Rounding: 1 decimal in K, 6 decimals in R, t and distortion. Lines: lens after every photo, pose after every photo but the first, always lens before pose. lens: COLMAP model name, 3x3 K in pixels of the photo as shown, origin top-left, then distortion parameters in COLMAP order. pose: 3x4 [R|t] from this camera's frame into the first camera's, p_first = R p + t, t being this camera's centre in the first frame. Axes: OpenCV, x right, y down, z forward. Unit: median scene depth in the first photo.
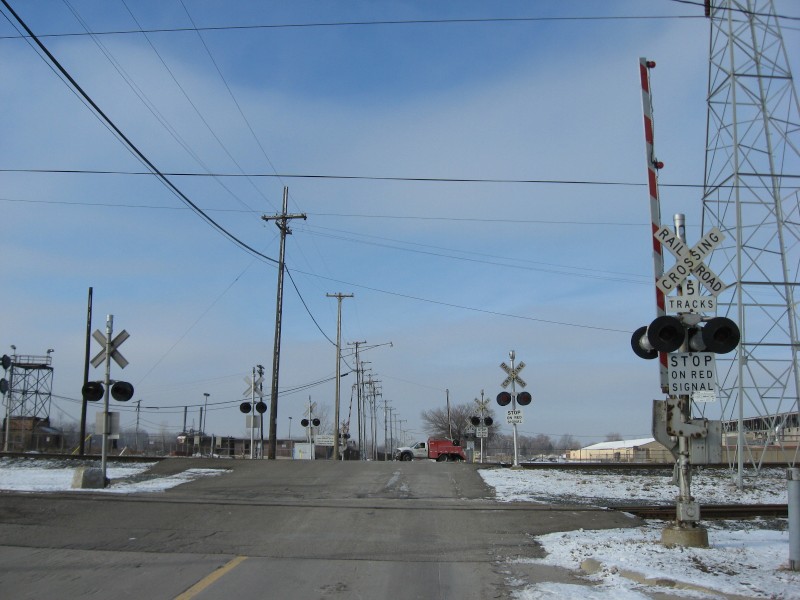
lens RADIAL K [[824.0, 0, 395.5], [0, 824.0, 293.9], [0, 0, 1]] dist [-0.111561, 0.000000]
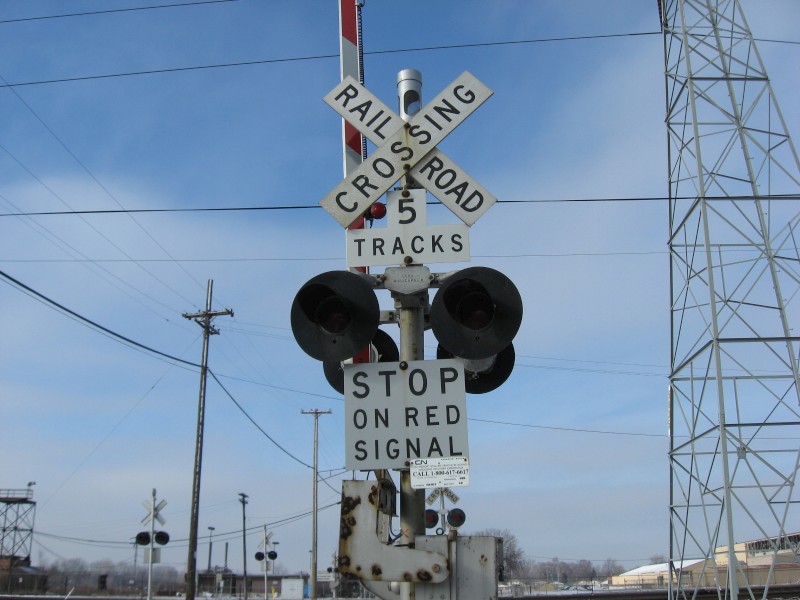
lens RADIAL K [[824.0, 0, 397.2], [0, 824.0, 297.5], [0, 0, 1]] dist [-0.111561, 0.000000]
pose [[0.998521, -0.042239, -0.034233, 0.135730], [0.036692, 0.988153, -0.149018, 0.036571], [0.040122, 0.147542, 0.988242, 0.216728]]
